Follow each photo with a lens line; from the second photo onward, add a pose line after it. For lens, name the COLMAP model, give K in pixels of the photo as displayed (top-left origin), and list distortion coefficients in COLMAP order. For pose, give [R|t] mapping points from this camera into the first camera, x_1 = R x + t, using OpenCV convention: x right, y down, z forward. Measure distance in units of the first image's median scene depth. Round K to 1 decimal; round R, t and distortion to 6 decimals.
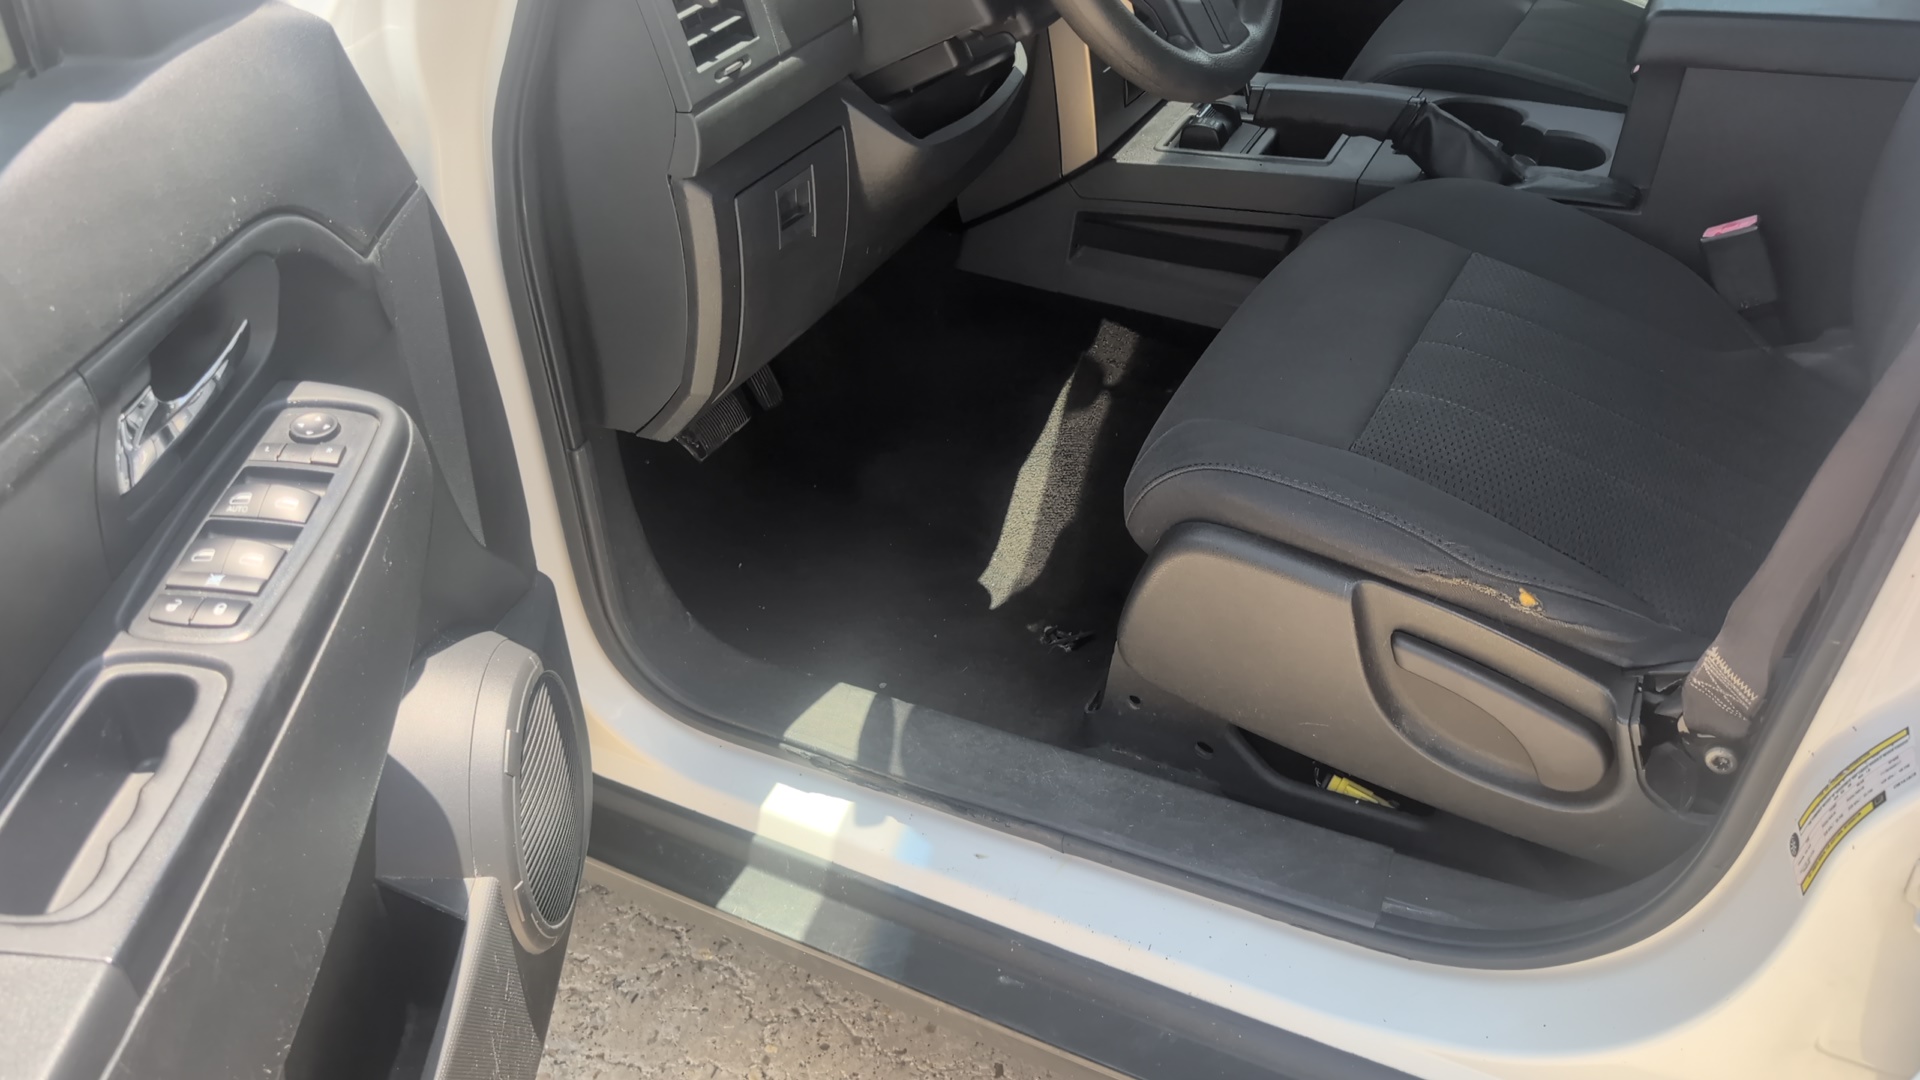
lens RADIAL K [[1618.0, 0, 953.8], [0, 1618.0, 532.8], [0, 0, 1]] dist [0.025270, -0.037989]
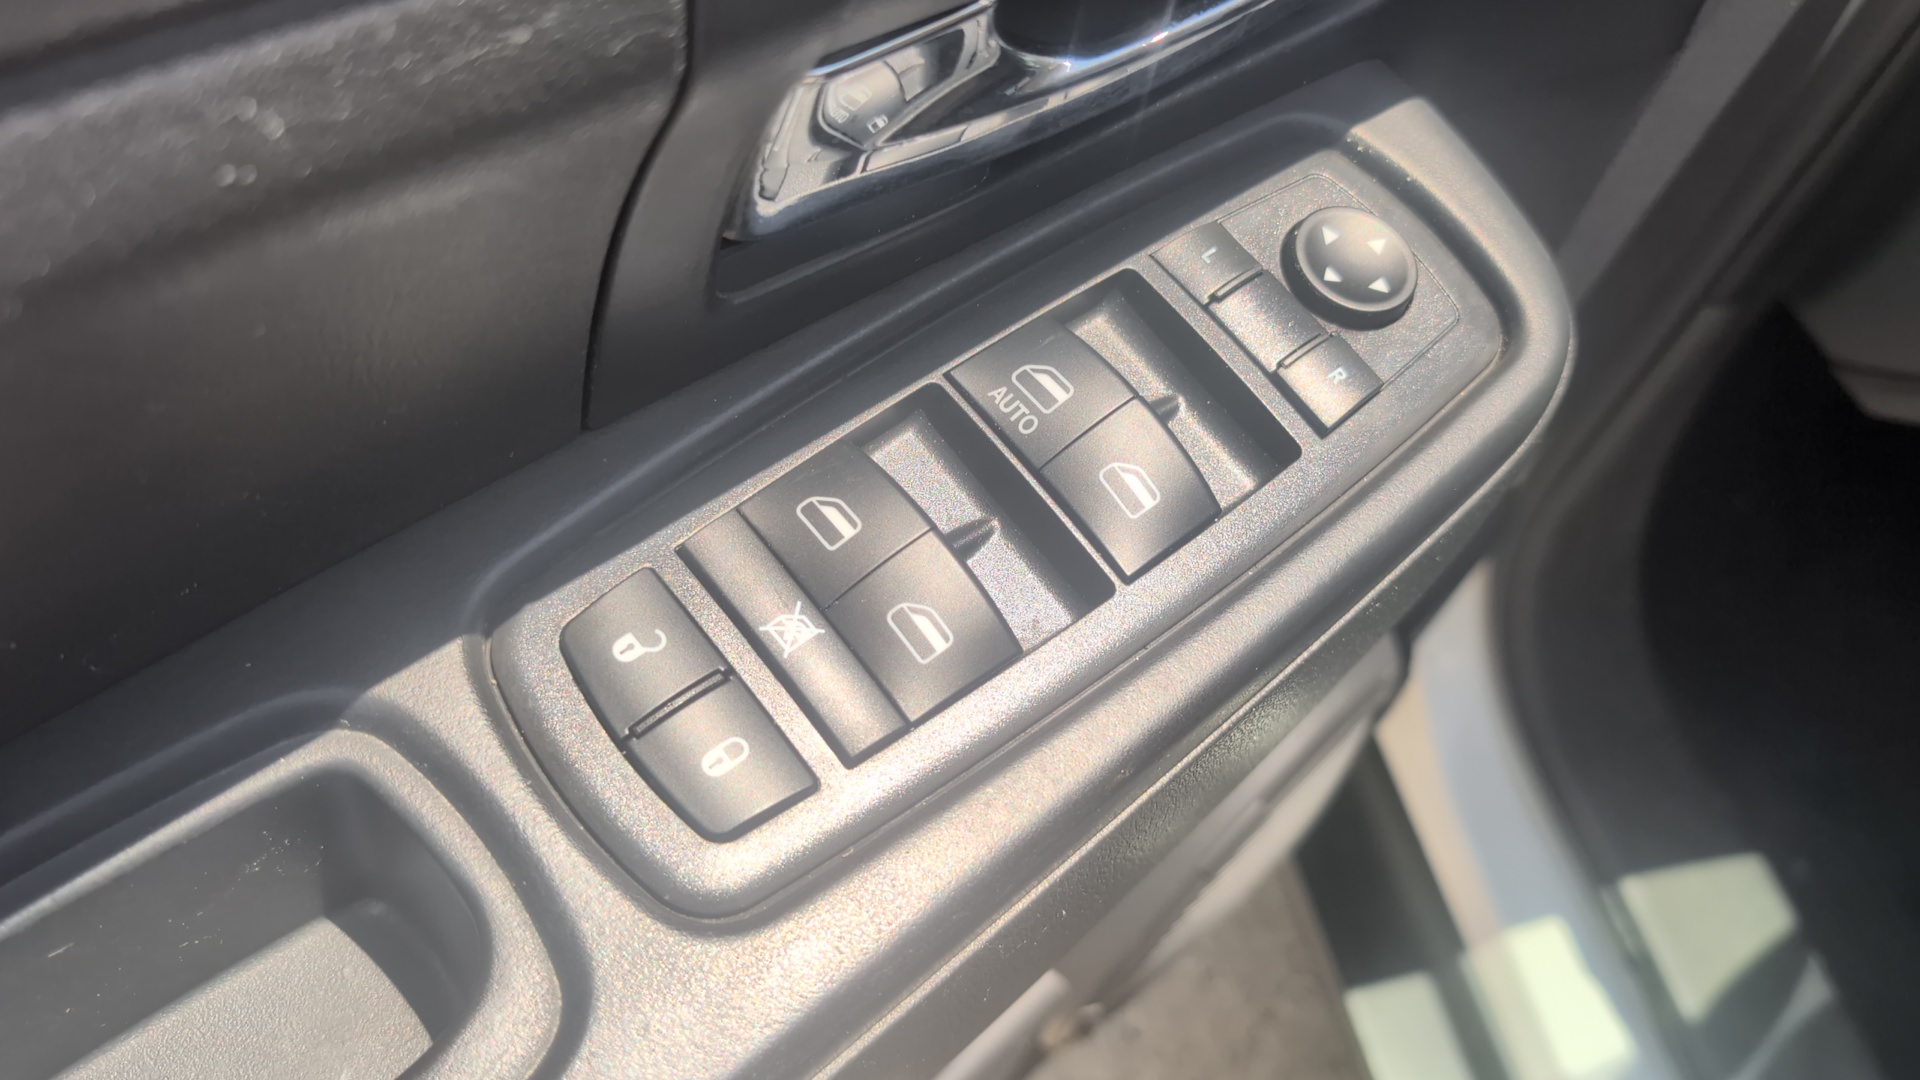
lens RADIAL K [[1618.0, 0, 965.9], [0, 1618.0, 543.8], [0, 0, 1]] dist [0.025270, -0.037989]
pose [[0.678236, 0.683135, -0.270782, -0.315838], [-0.561498, 0.719485, 0.408730, -0.116222], [0.474041, -0.125172, 0.871560, 0.653692]]
